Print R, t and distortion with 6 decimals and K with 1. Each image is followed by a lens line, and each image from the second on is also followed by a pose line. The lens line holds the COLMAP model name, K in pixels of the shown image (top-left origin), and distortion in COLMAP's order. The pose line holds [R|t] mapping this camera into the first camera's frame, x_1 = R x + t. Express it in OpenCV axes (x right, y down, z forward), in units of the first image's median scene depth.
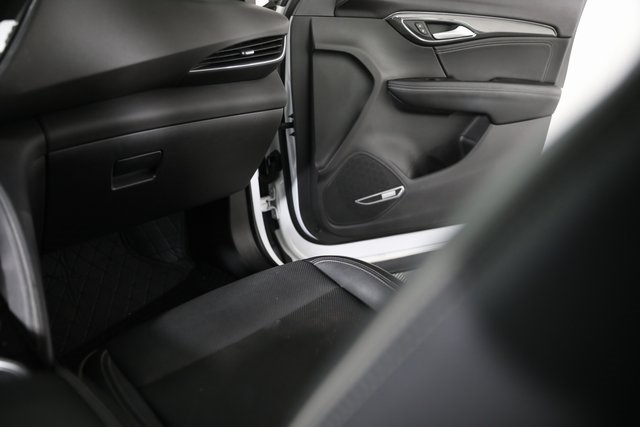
lens RADIAL K [[462.2, 0, 320.0], [0, 462.2, 213.5], [0, 0, 1]] dist [-0.053779, 0.007921]
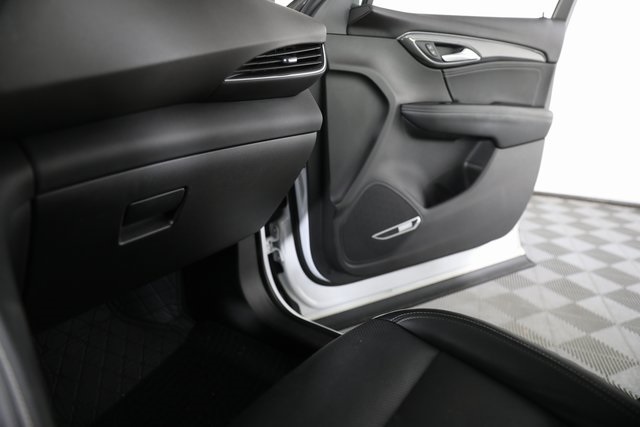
lens RADIAL K [[431.0, 0, 320.0], [0, 431.0, 213.5], [0, 0, 1]] dist [-0.106227, 0.073309]
pose [[0.988187, -0.053708, 0.143536, -0.147005], [0.063749, 0.995762, -0.066293, -0.022787], [-0.139367, 0.074660, 0.987422, 0.185873]]
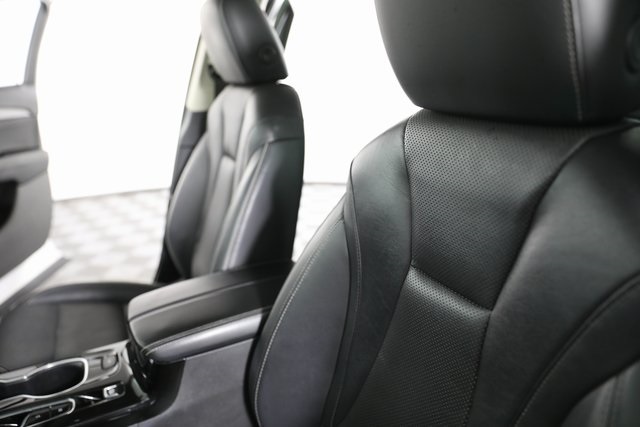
lens RADIAL K [[462.2, 0, 320.0], [0, 462.2, 213.5], [0, 0, 1]] dist [-0.053779, 0.007921]
pose [[0.315798, -0.298949, 0.900500, -0.586088], [0.353522, 0.917804, 0.180717, -0.058440], [-0.880508, 0.261277, 0.395526, -0.276513]]
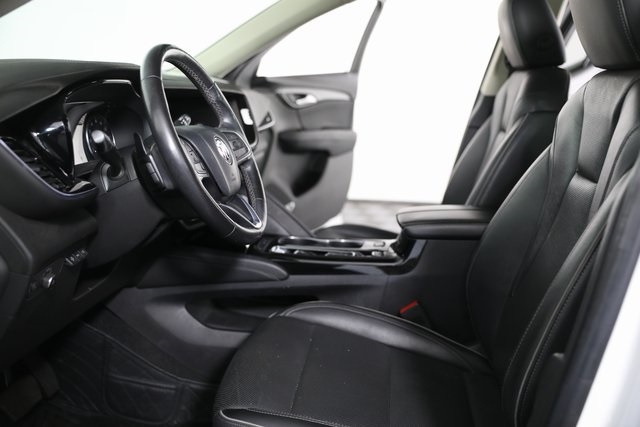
lens RADIAL K [[626.9, 0, 320.0], [0, 626.9, 213.5], [0, 0, 1]] dist [0.008232, 0.004943]
pose [[0.787119, -0.115973, 0.605800, -1.008233], [0.200513, 0.976930, -0.073507, 0.144436], [-0.583299, 0.179329, 0.792214, -0.643540]]
